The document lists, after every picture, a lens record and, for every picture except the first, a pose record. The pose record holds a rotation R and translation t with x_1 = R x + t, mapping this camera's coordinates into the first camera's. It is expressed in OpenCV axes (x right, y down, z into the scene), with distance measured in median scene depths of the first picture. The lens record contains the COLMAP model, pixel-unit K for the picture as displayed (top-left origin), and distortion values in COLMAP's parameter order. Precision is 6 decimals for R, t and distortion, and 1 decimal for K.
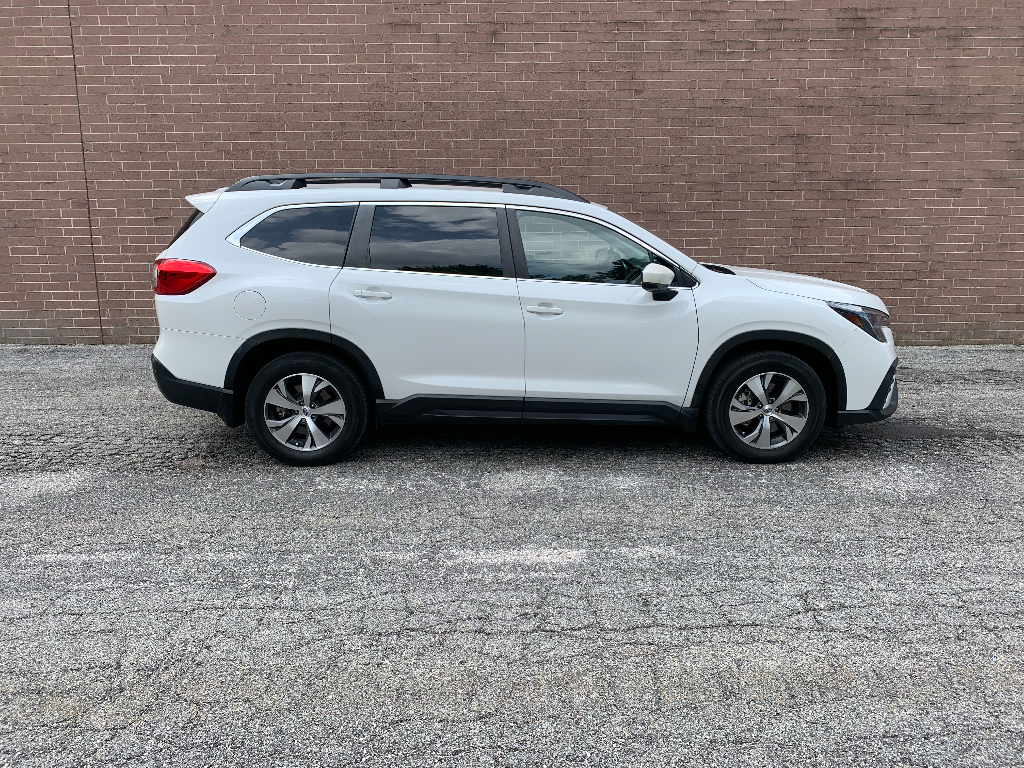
lens RADIAL K [[774.7, 0, 508.1], [0, 774.7, 384.9], [0, 0, 1]] dist [0.045010, -0.021391]
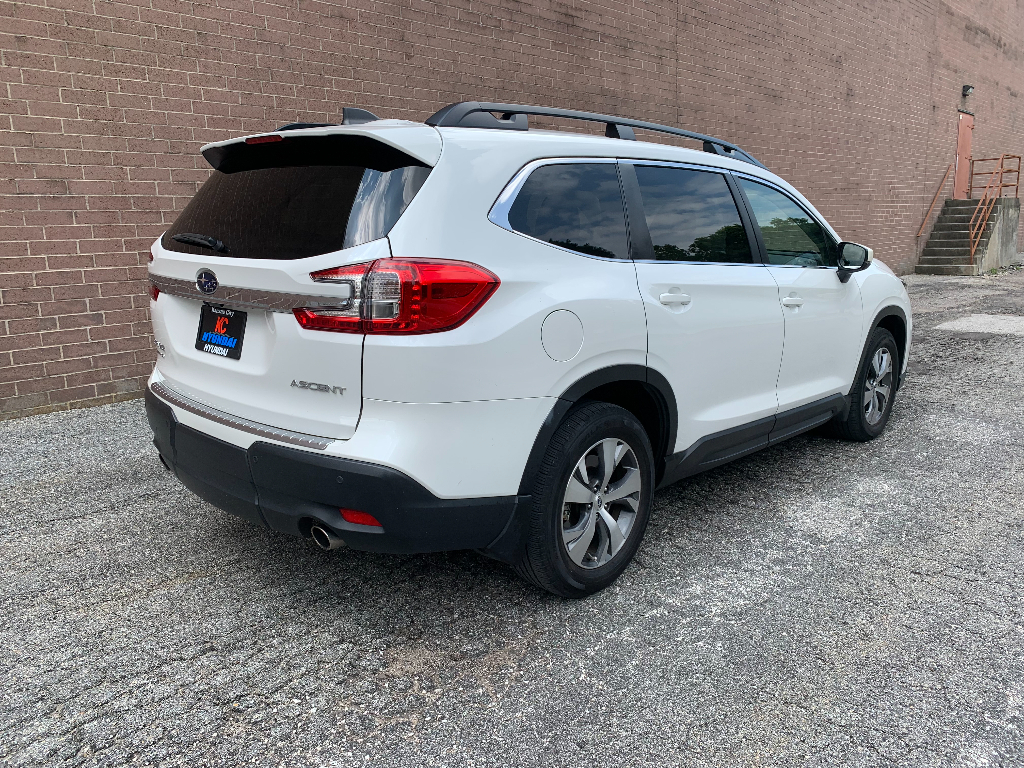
lens RADIAL K [[774.7, 0, 511.9], [0, 774.7, 381.0], [0, 0, 1]] dist [0.045010, -0.021391]
pose [[0.721755, -0.146889, 0.676383, -0.706781], [0.150993, 0.987100, 0.053244, -0.100859], [-0.675479, 0.063700, 0.734623, 0.597571]]
